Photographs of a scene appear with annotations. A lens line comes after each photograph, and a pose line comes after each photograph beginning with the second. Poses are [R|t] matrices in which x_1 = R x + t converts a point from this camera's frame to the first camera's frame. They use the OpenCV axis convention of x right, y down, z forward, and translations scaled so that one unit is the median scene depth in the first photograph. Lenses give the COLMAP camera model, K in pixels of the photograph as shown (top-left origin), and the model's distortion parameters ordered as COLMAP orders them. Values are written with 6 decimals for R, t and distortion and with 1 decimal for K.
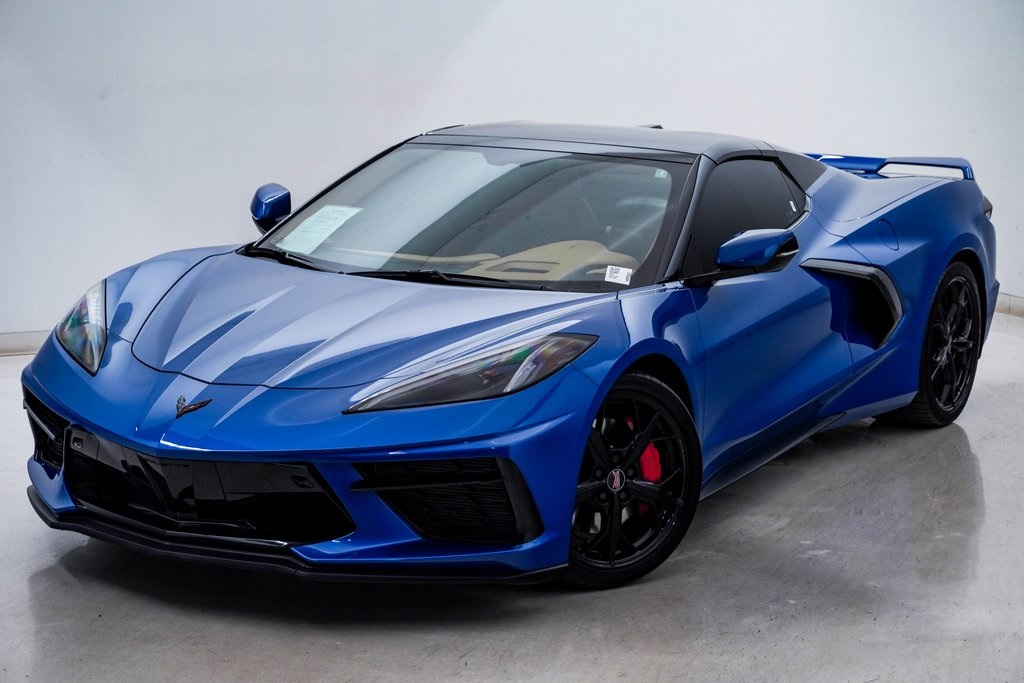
lens RADIAL K [[2161.4, 0, 512.0], [0, 2161.4, 341.5], [0, 0, 1]] dist [0.008049, 0.105877]
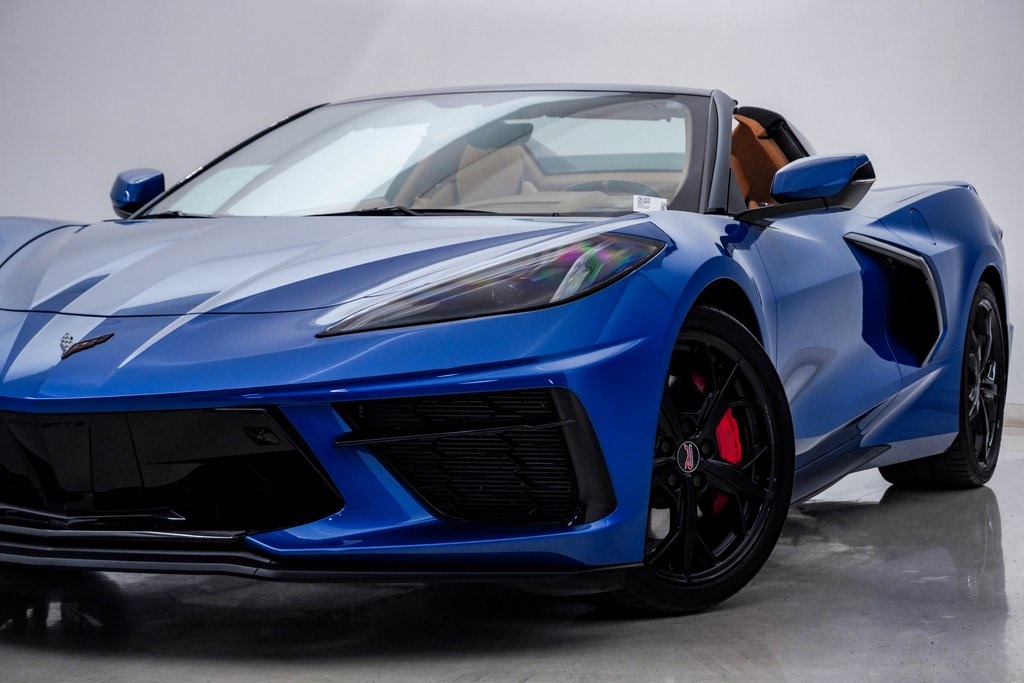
lens RADIAL K [[2161.4, 0, 512.0], [0, 2161.4, 341.5], [0, 0, 1]] dist [0.008049, 0.105877]
pose [[0.992385, -0.025140, 0.120580, -0.091412], [0.041314, 0.990178, -0.133569, 0.117015], [-0.116038, 0.137533, 0.983677, 0.306915]]
